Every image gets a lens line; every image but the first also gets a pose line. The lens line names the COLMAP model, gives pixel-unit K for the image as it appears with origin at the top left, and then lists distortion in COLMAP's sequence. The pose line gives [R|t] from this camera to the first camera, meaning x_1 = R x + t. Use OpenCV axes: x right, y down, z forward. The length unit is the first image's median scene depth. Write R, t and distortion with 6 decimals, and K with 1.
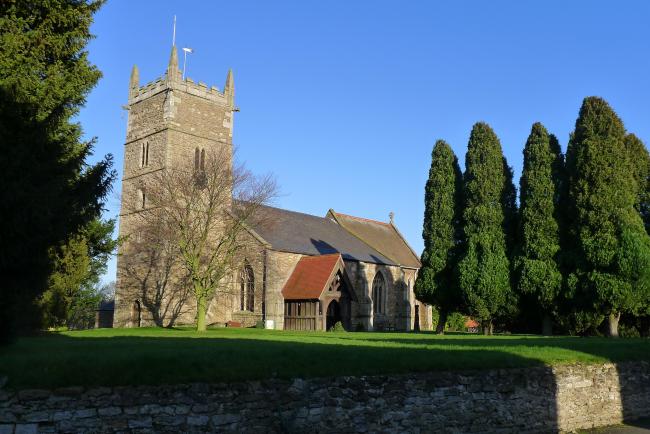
lens RADIAL K [[610.7, 0, 318.4], [0, 610.7, 218.1], [0, 0, 1]] dist [-0.074341, 0.000000]
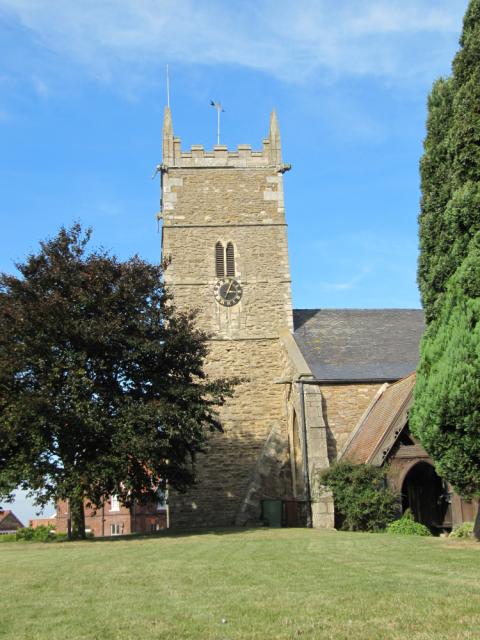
lens RADIAL K [[773.0, 0, 239.7], [0, 773.0, 320.0], [0, 0, 1]] dist [-0.031876, 0.000000]
pose [[0.742649, -0.201729, -0.638575, 0.324508], [0.161267, 0.979362, -0.121835, 0.067120], [0.649974, -0.012501, 0.759854, 0.391709]]
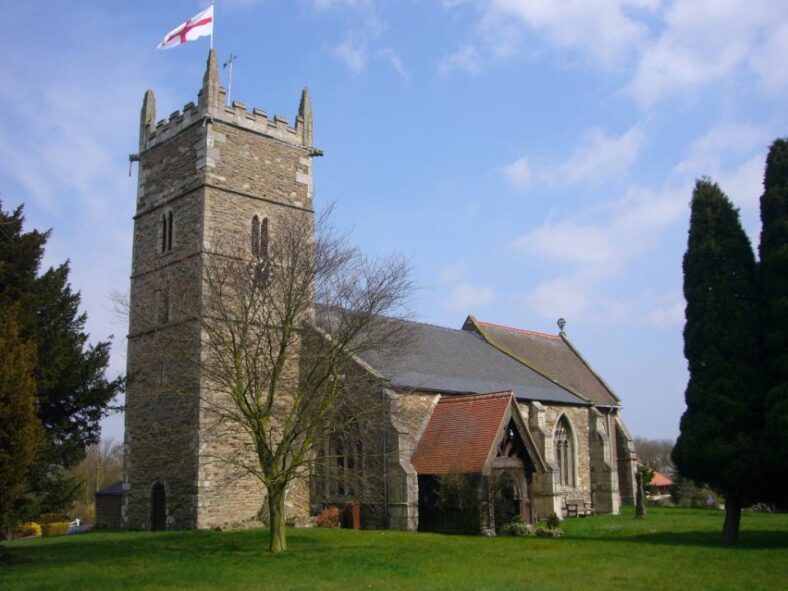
lens RADIAL K [[835.0, 0, 395.8], [0, 835.0, 292.3], [0, 0, 1]] dist [-0.134720, 0.000000]
pose [[0.999150, -0.036188, -0.019762, -0.050353], [0.035126, 0.998045, -0.051696, 0.002829], [0.021594, 0.050958, 0.998467, 0.208022]]
